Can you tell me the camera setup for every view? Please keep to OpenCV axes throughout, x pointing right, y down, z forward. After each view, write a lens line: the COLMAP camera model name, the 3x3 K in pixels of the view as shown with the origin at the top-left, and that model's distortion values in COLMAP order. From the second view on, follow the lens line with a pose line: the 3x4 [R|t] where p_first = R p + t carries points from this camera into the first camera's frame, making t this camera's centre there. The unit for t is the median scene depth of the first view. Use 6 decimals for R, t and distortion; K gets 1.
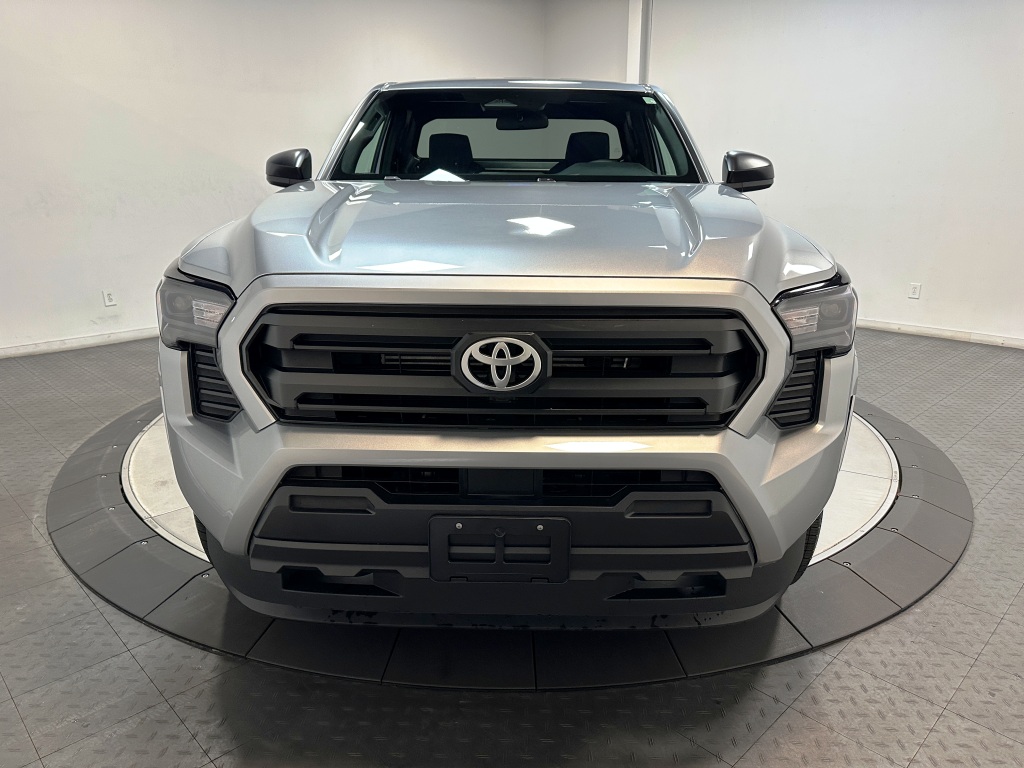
lens RADIAL K [[713.3, 0, 509.6], [0, 713.3, 385.4], [0, 0, 1]] dist [0.049184, -0.022376]
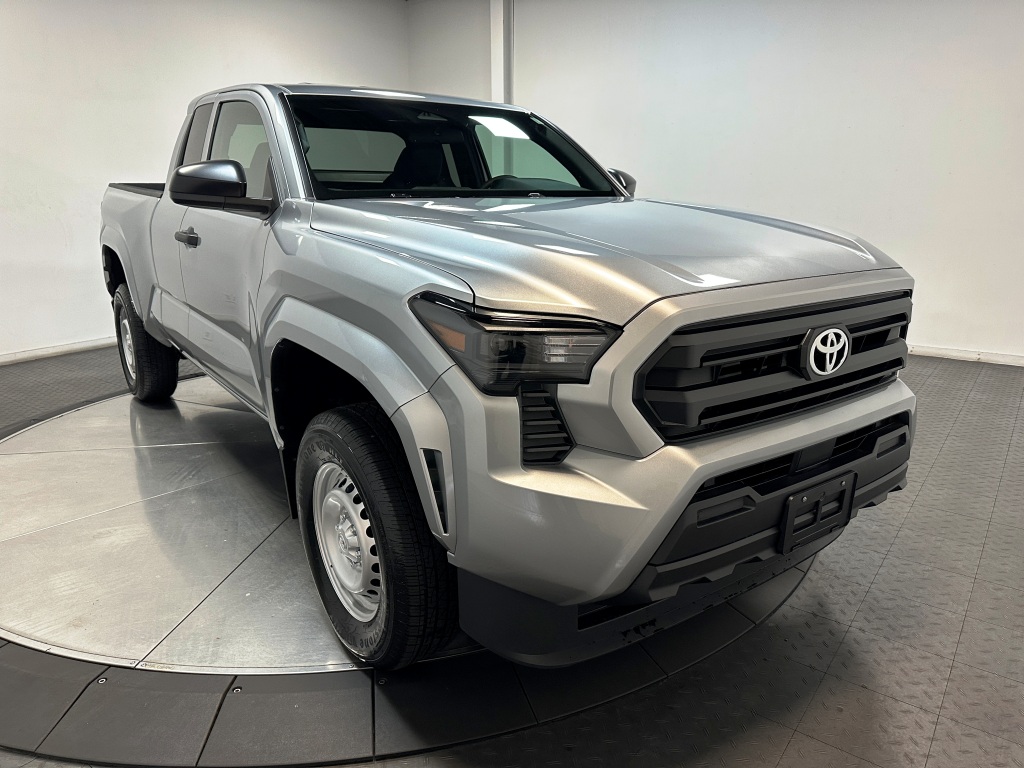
lens RADIAL K [[713.3, 0, 512.5], [0, 713.3, 376.2], [0, 0, 1]] dist [0.049184, -0.022376]
pose [[0.808715, -0.156694, 0.566945, -1.080570], [0.167920, 0.985255, 0.032779, -0.113191], [-0.563722, 0.068693, 0.823103, 0.308384]]
